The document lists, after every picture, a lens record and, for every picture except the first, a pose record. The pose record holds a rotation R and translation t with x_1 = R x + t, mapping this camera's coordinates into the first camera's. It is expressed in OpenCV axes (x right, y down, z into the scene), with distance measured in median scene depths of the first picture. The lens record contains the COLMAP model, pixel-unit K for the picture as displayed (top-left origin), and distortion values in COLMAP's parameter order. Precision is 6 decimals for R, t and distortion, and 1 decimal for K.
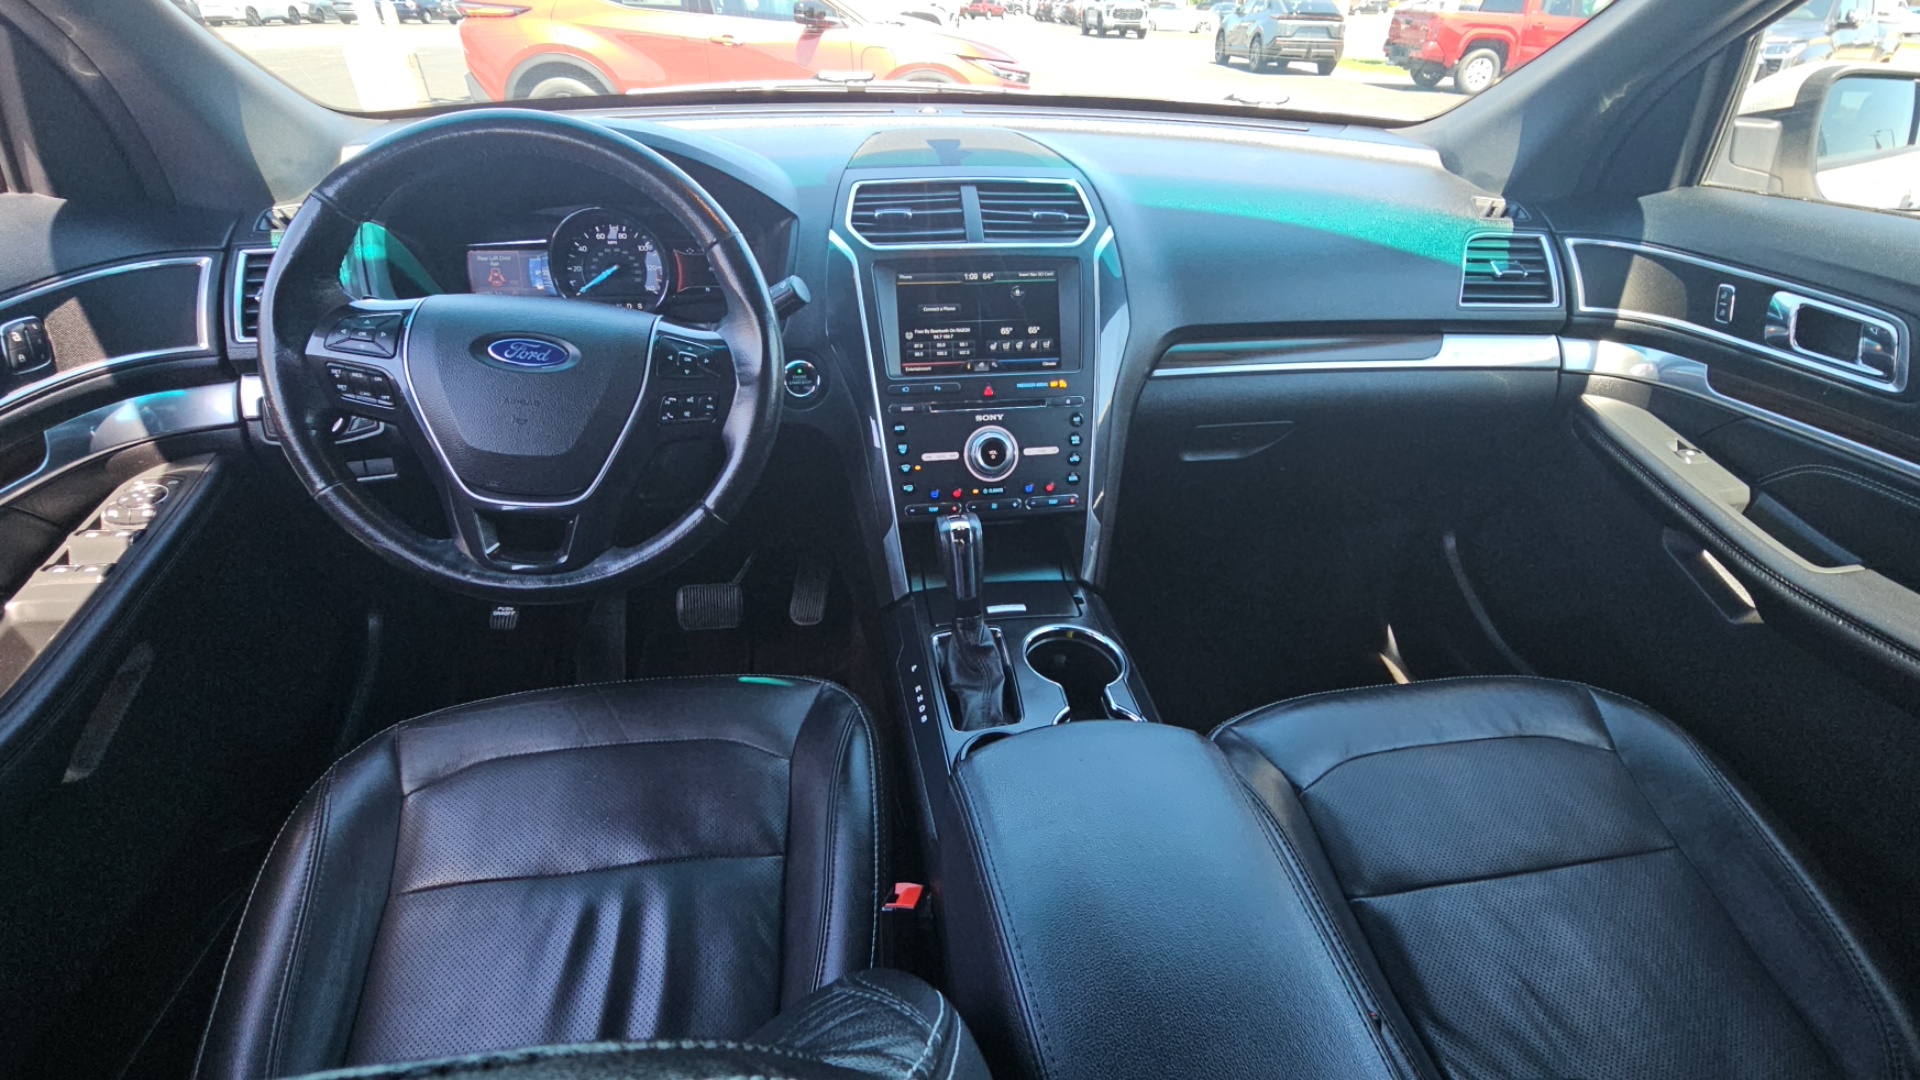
lens RADIAL K [[860.8, 0, 982.7], [0, 860.8, 542.2], [0, 0, 1]] dist [0.002640, -0.001994]
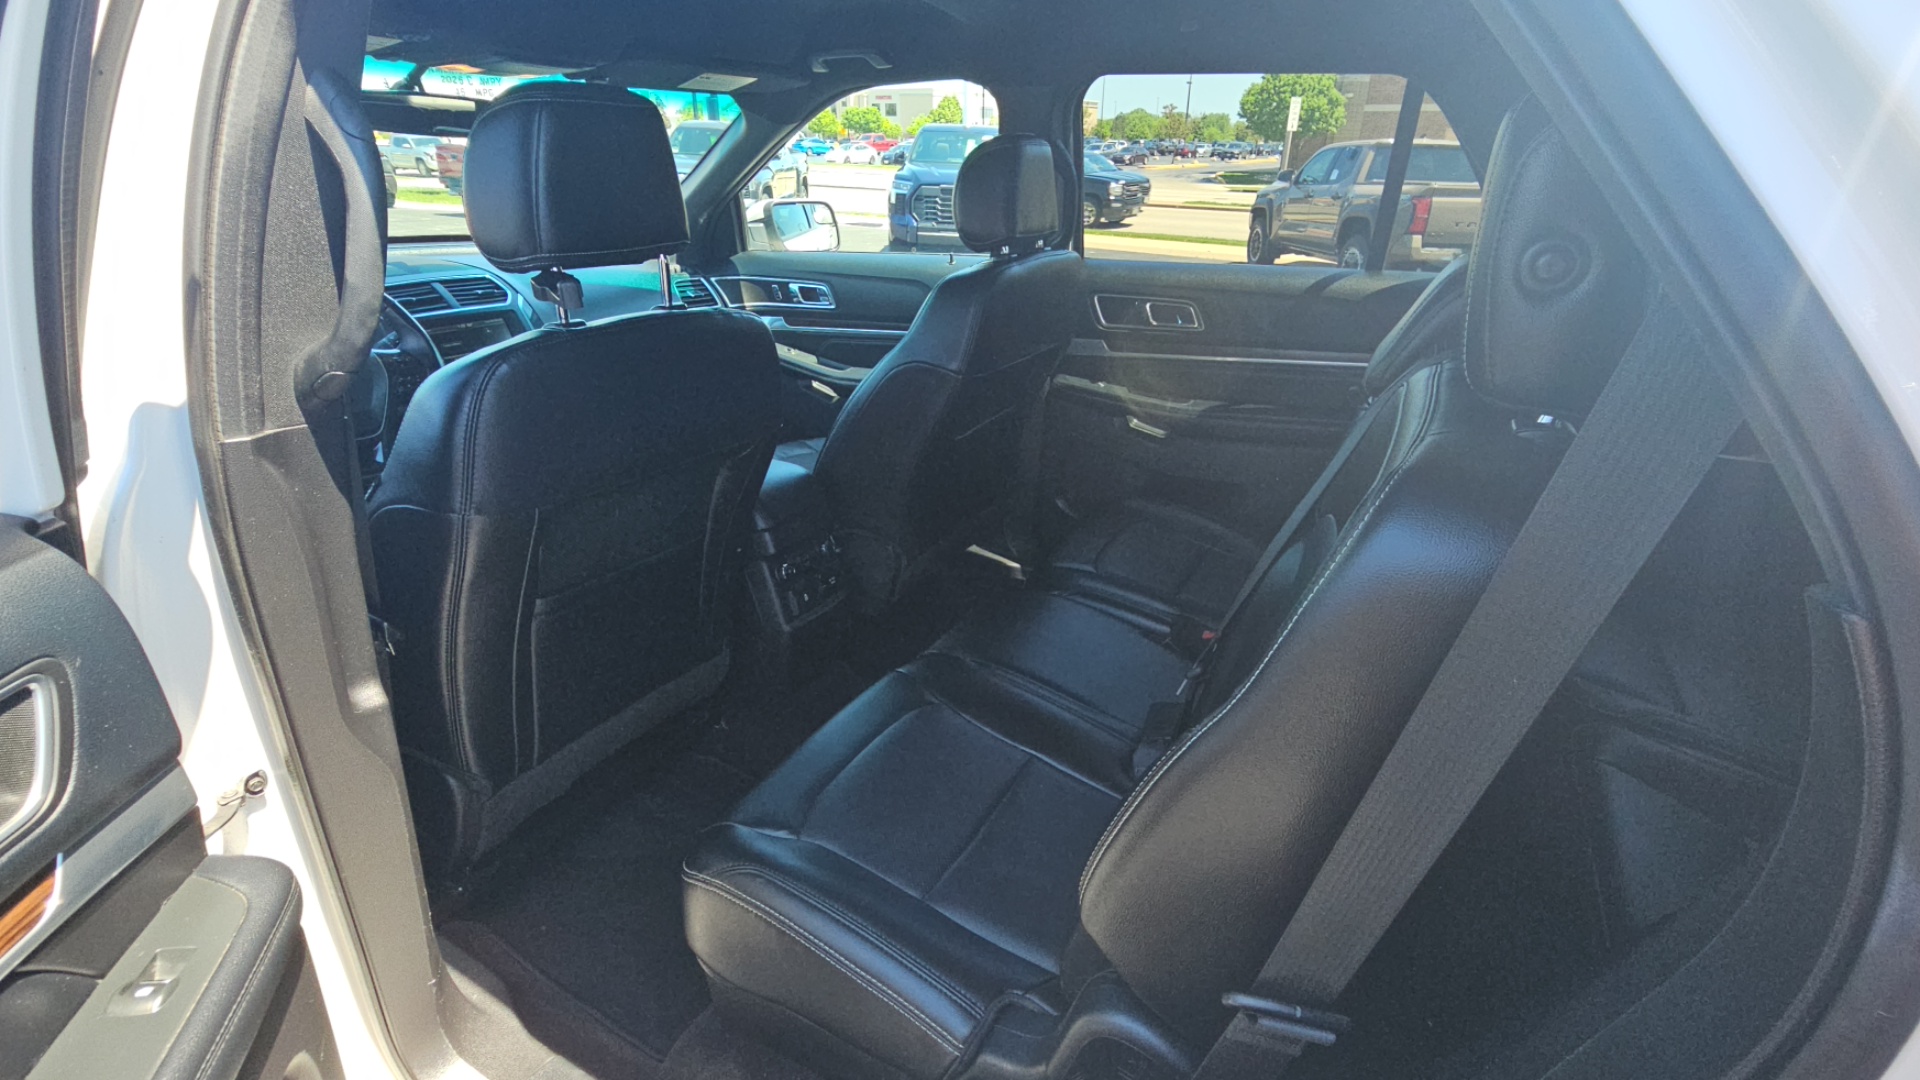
lens RADIAL K [[860.8, 0, 982.7], [0, 860.8, 542.2], [0, 0, 1]] dist [0.002640, -0.001994]
pose [[0.599147, -0.331682, 0.728704, -0.864474], [0.414351, 0.907244, 0.072265, 0.458519], [-0.685081, 0.258642, 0.681005, -0.948199]]
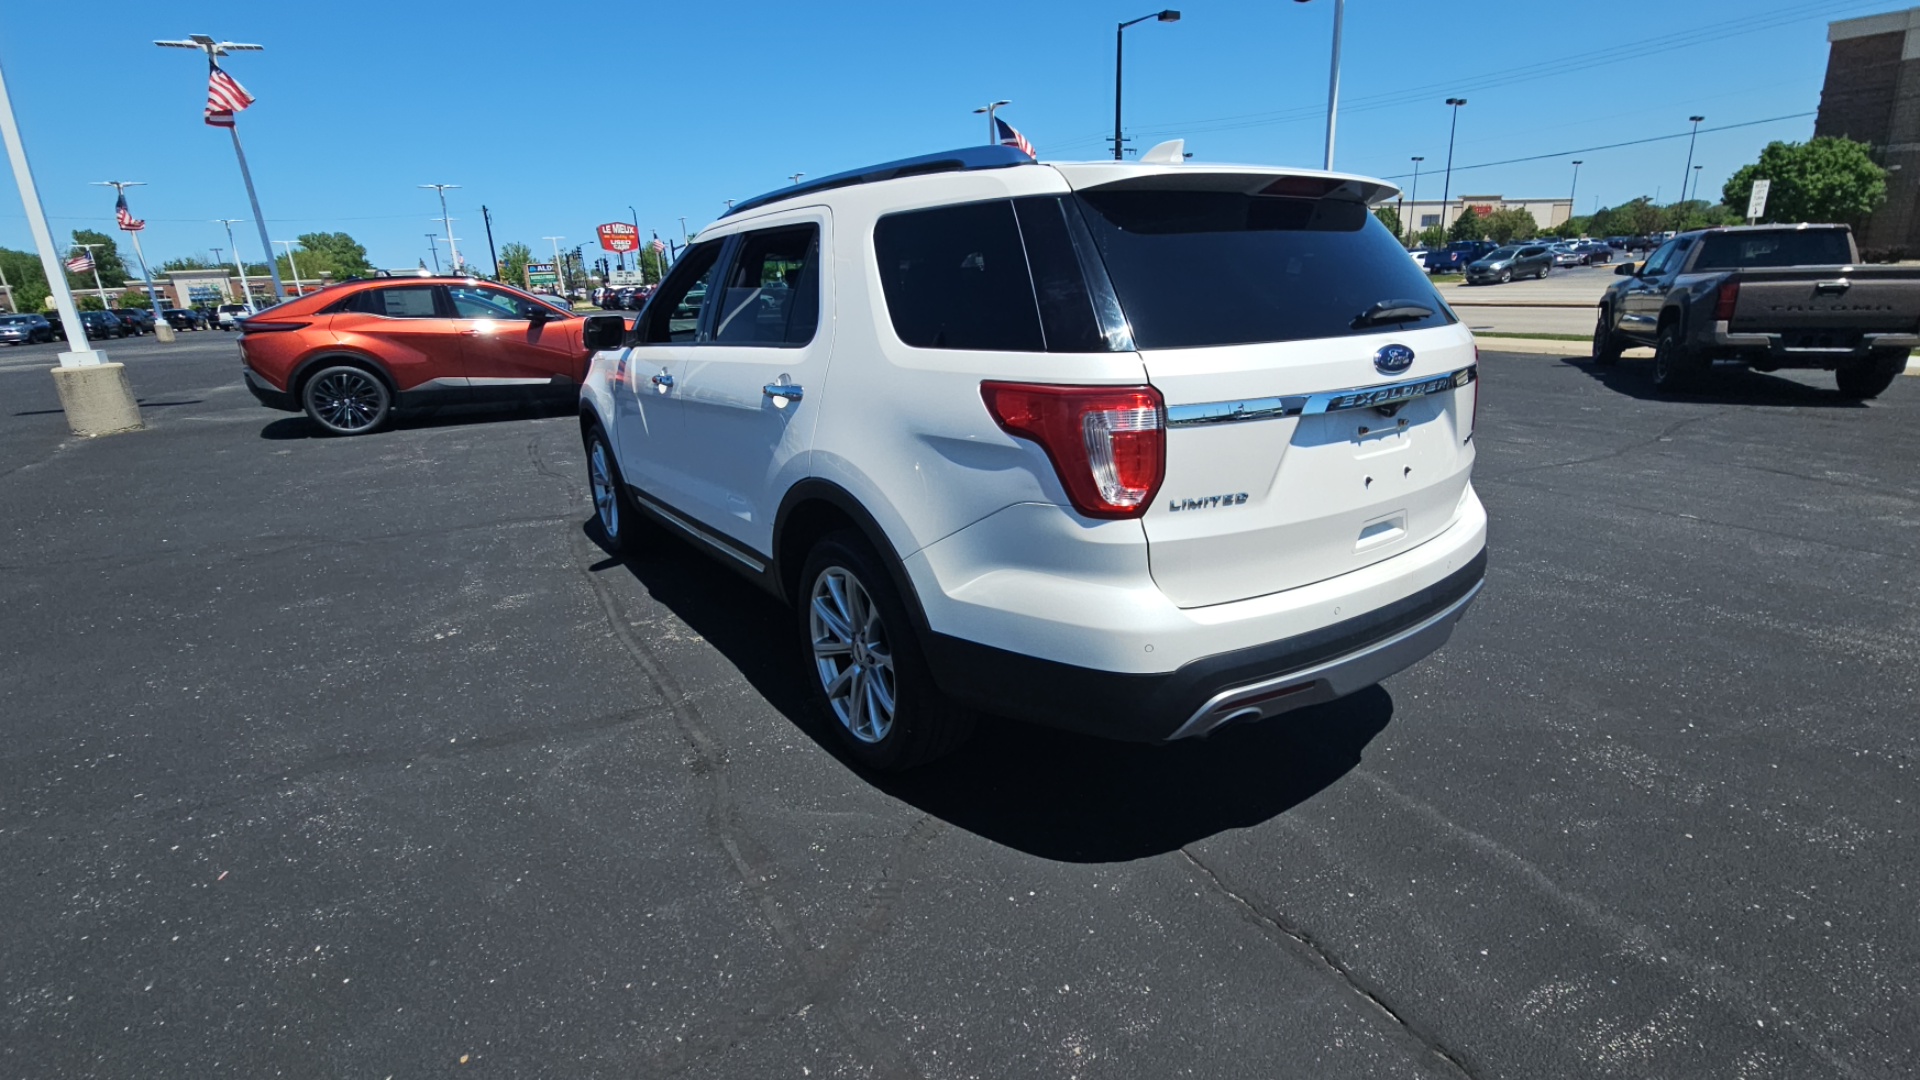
lens RADIAL K [[860.4, 0, 981.7], [0, 860.4, 542.2], [0, 0, 1]] dist [0.005705, -0.006495]
pose [[0.890186, -0.178249, 0.419281, -1.400209], [0.282772, 0.937741, -0.201699, 1.953867], [-0.357224, 0.298110, 0.885167, -3.354016]]
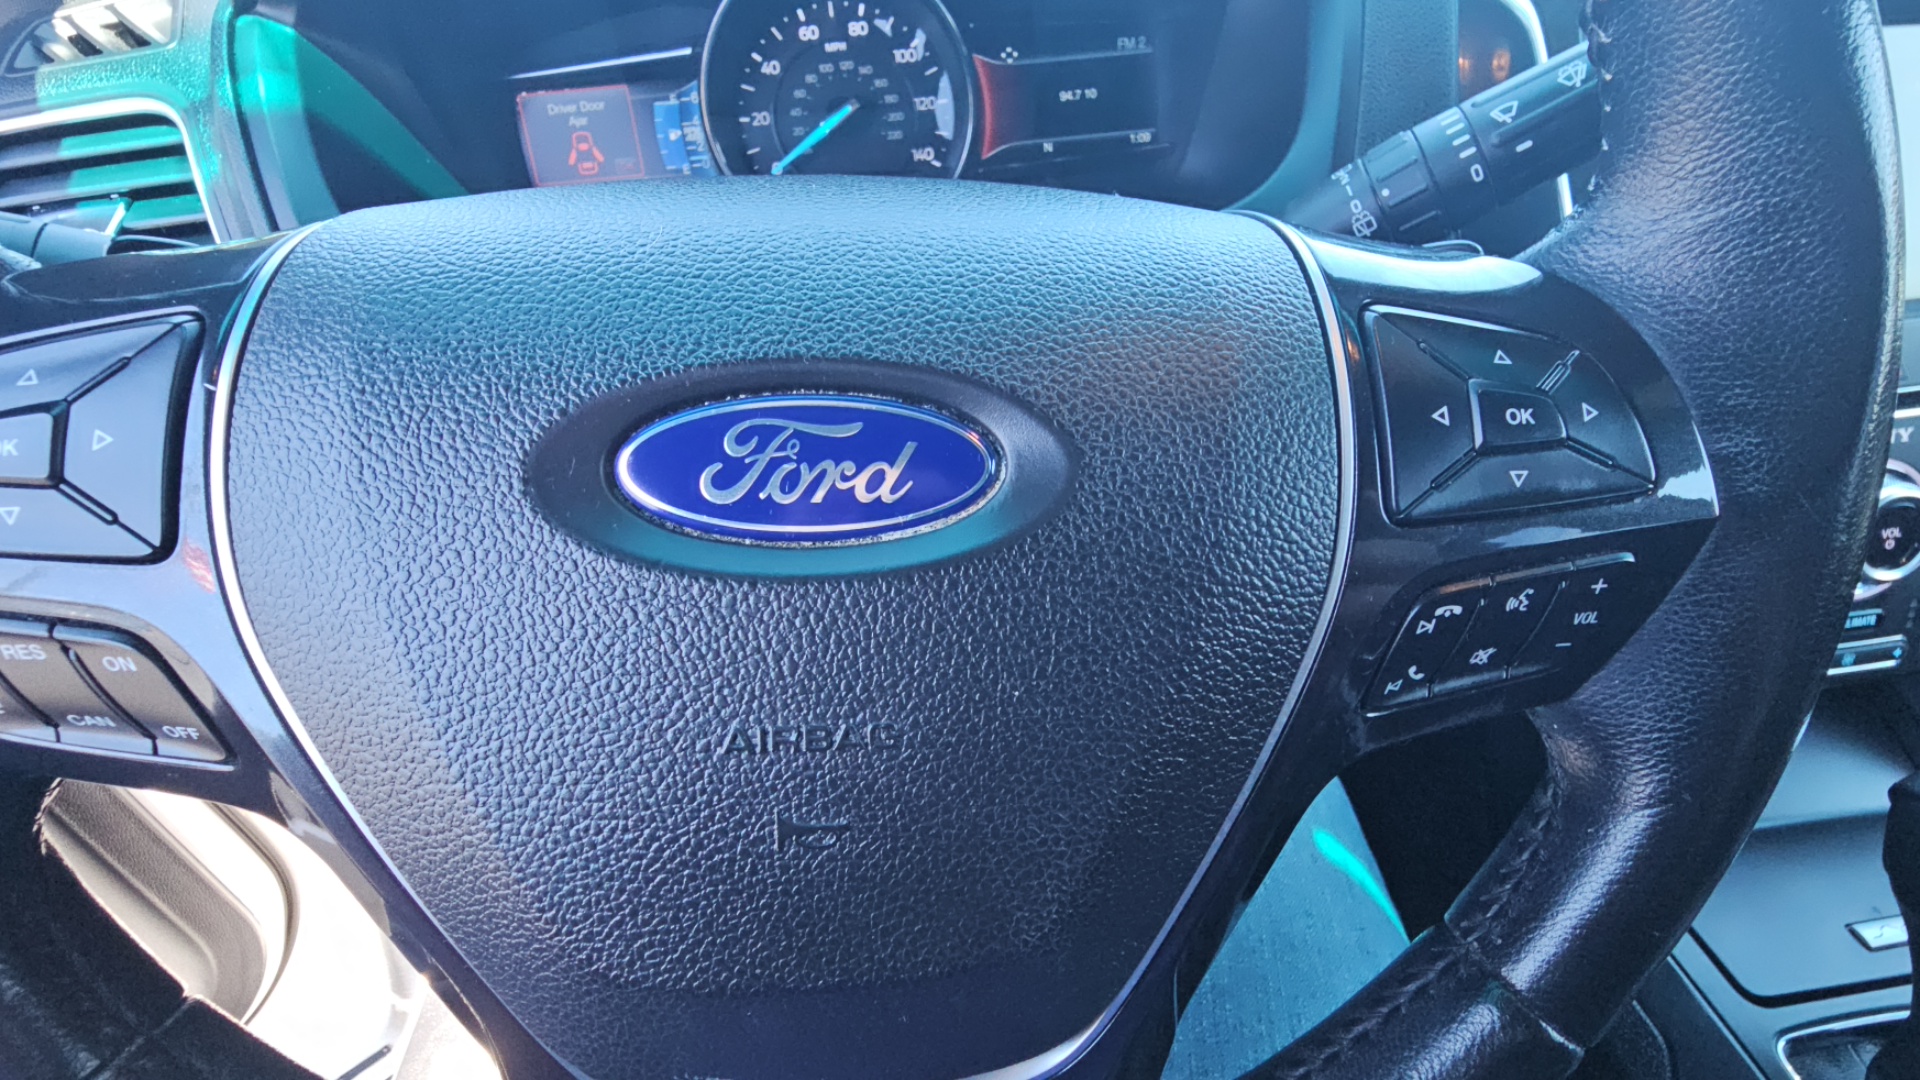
lens RADIAL K [[860.4, 0, 981.7], [0, 860.4, 542.2], [0, 0, 1]] dist [0.005705, -0.006495]
pose [[0.994187, -0.033584, -0.102291, -0.337389], [0.046338, 0.991077, 0.124978, -0.162619], [0.097181, -0.128991, 0.986872, 0.581511]]
